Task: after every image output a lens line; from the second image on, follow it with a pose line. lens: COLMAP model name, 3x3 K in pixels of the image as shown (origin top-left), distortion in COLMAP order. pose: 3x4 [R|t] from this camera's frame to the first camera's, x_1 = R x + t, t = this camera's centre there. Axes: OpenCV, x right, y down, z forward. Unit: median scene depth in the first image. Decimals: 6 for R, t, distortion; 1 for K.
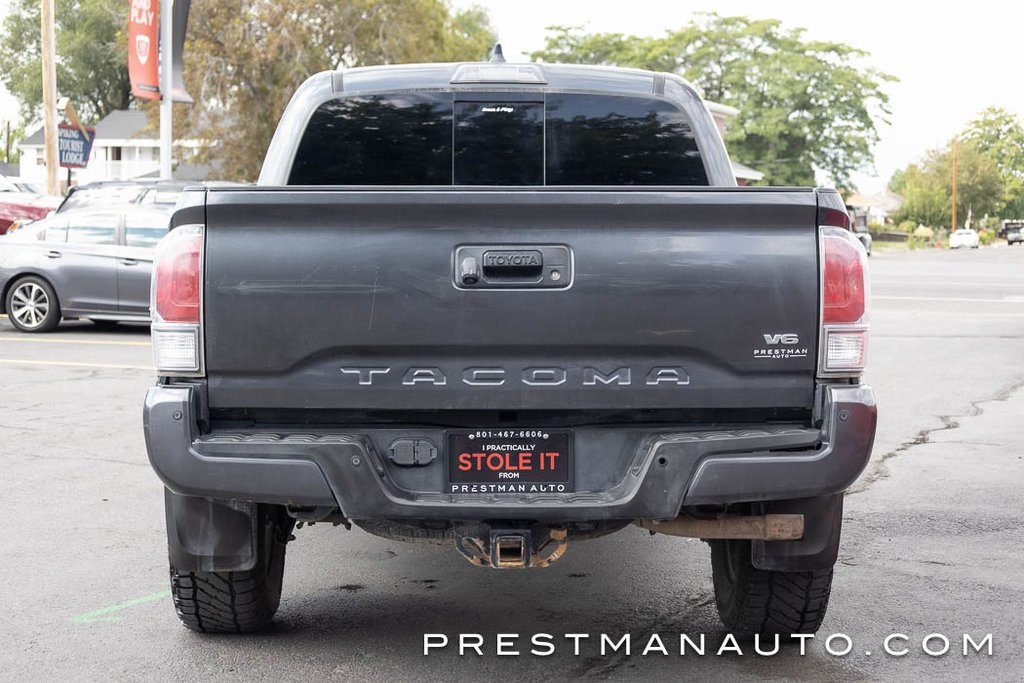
lens RADIAL K [[1712.1, 0, 512.0], [0, 1712.1, 341.5], [0, 0, 1]] dist [-0.006635, 0.220937]
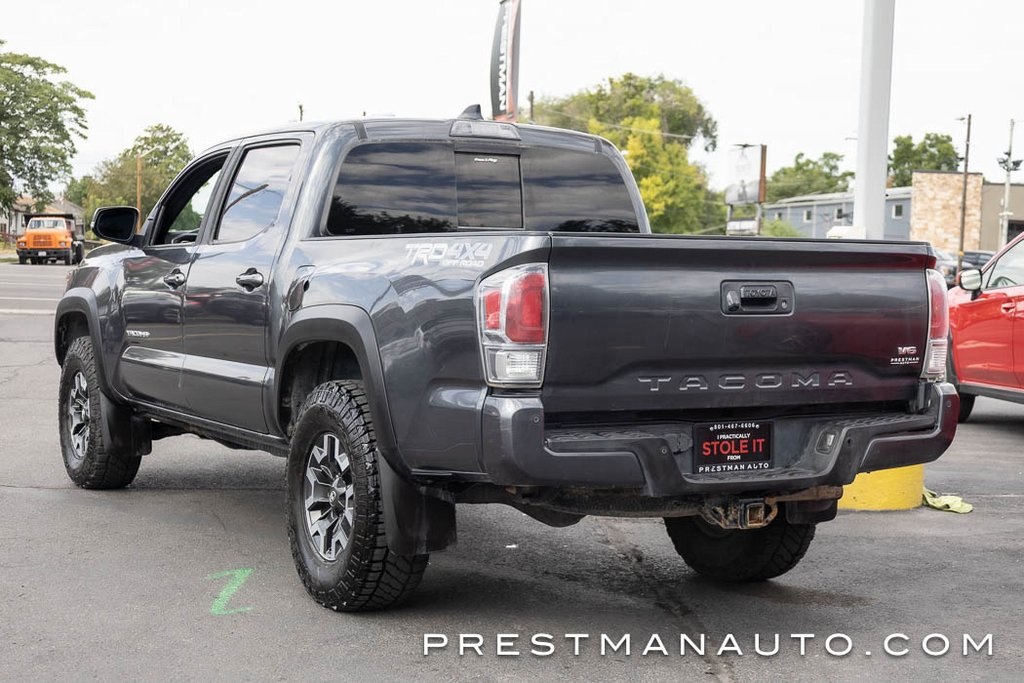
lens RADIAL K [[1594.2, 0, 512.0], [0, 1594.2, 341.5], [0, 0, 1]] dist [0.050800, 0.071087]
pose [[0.886640, -0.010738, 0.462335, -0.718470], [0.011011, 0.999937, 0.002108, -0.014667], [-0.462329, 0.003221, 0.886703, 0.001939]]
